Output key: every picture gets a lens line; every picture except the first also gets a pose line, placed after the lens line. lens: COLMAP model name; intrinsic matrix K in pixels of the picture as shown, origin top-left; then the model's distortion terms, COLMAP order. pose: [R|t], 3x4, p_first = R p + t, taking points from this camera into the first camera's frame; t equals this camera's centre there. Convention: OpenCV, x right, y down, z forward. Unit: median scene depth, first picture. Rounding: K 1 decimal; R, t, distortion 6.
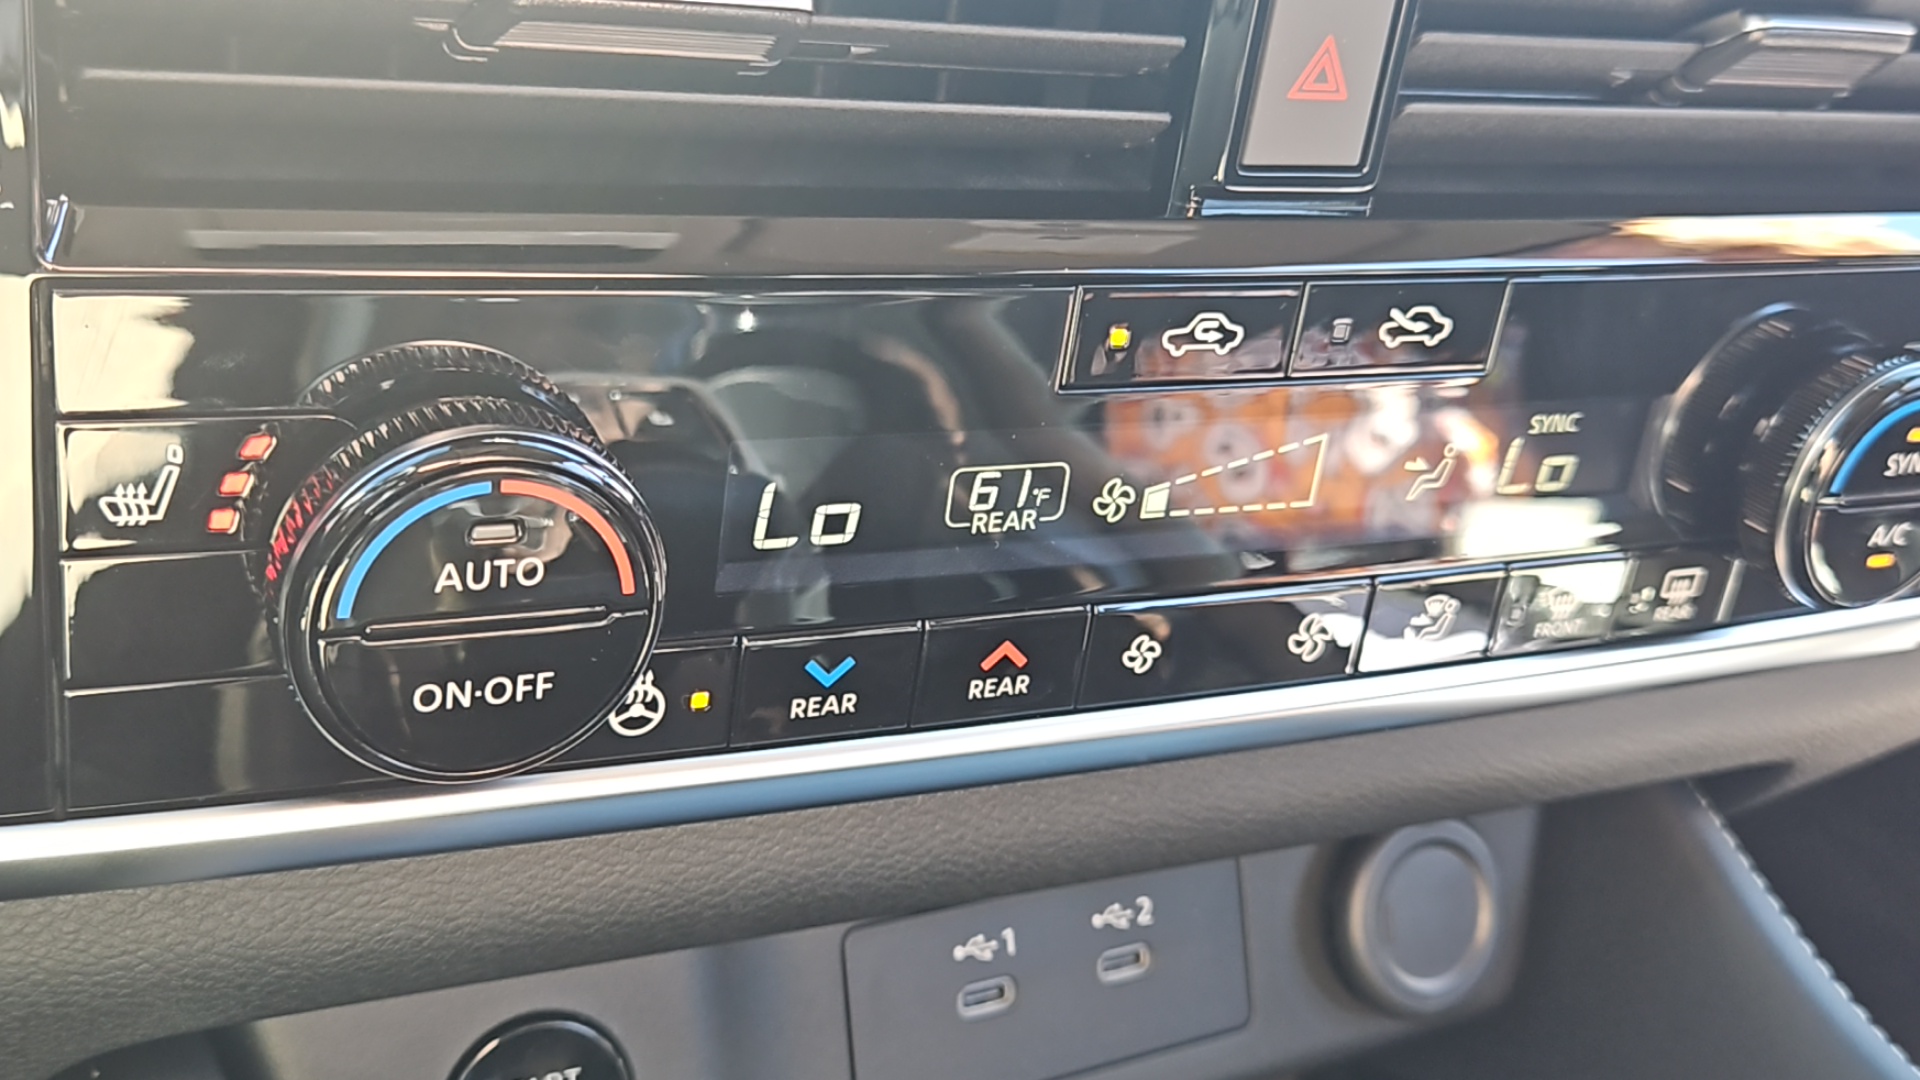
lens RADIAL K [[1598.8, 0, 958.9], [0, 1598.8, 476.3], [0, 0, 1]] dist [0.009916, -0.005512]
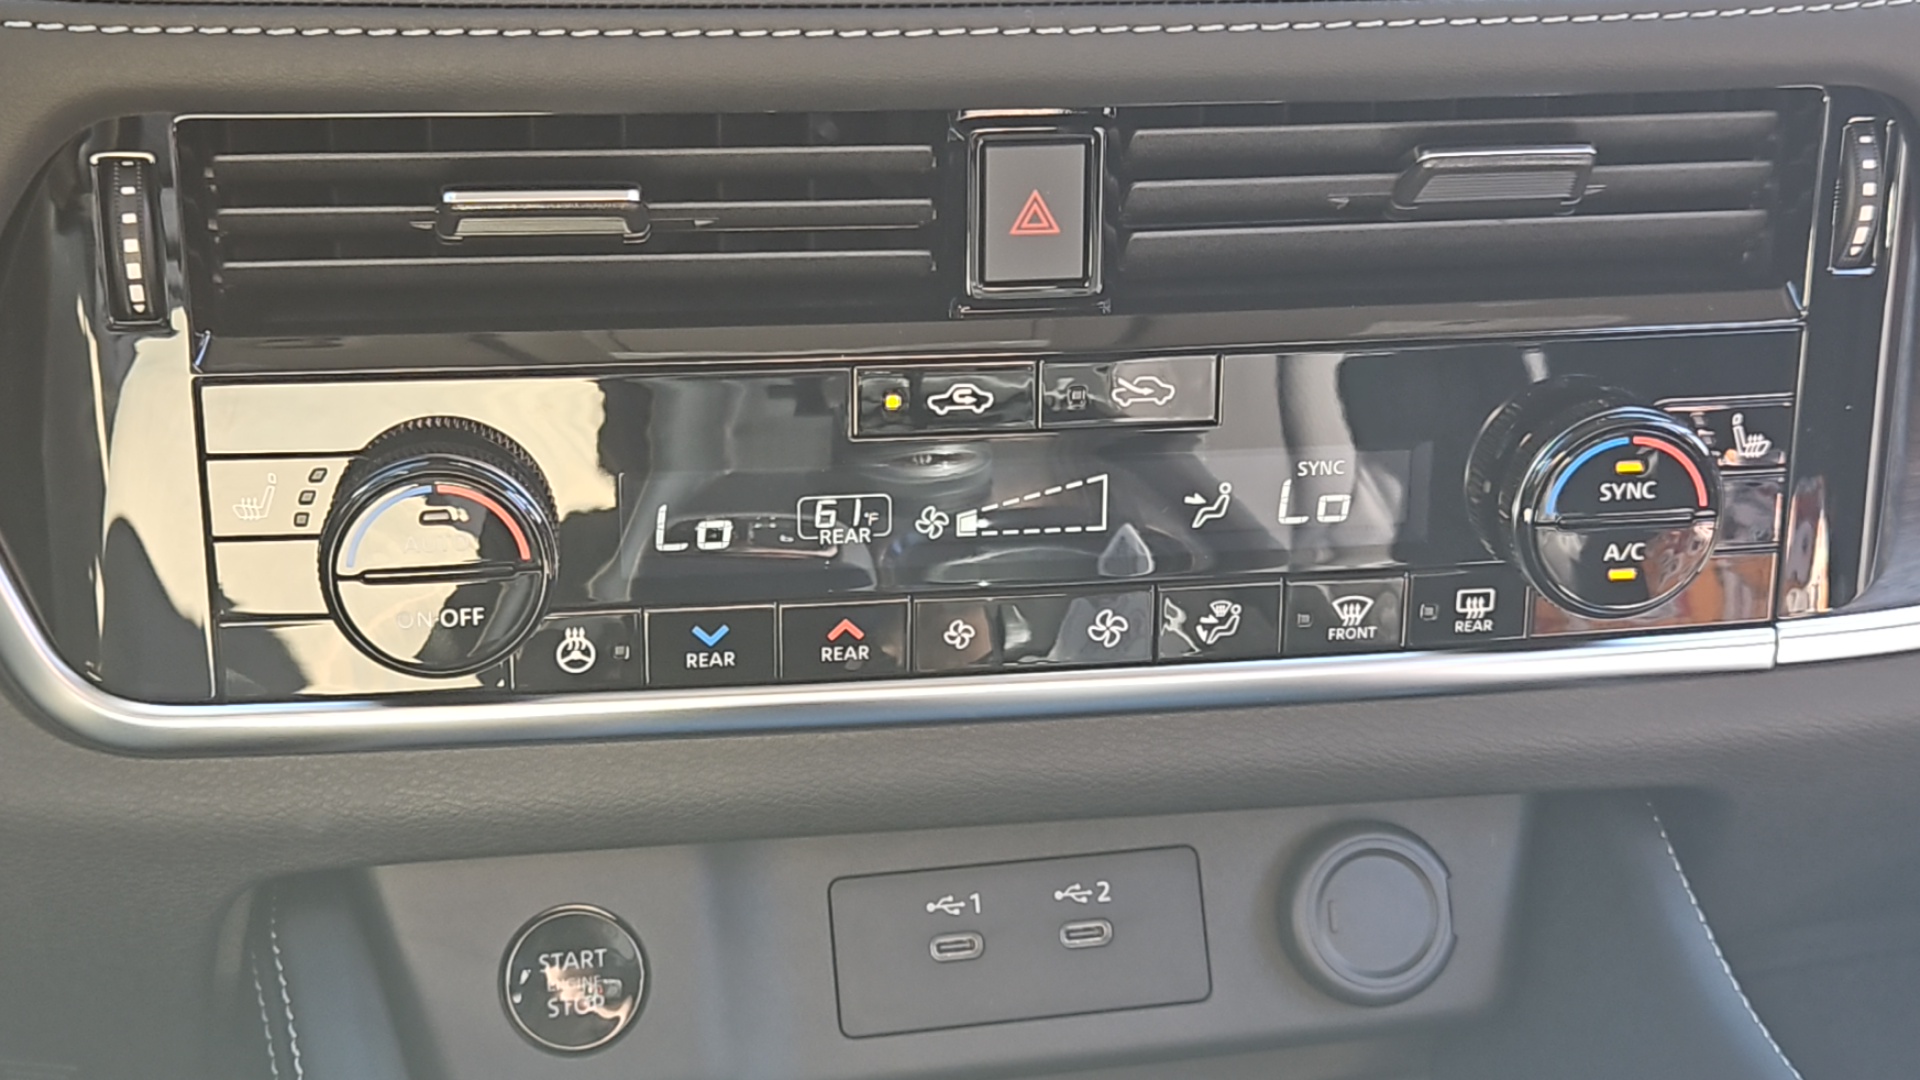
lens RADIAL K [[1598.8, 0, 958.9], [0, 1598.8, 476.3], [0, 0, 1]] dist [0.009916, -0.005512]
pose [[0.974718, -0.033256, -0.220950, 0.453550], [0.010938, 0.994778, -0.101474, 0.123373], [0.223171, 0.096492, 0.969992, -0.380080]]
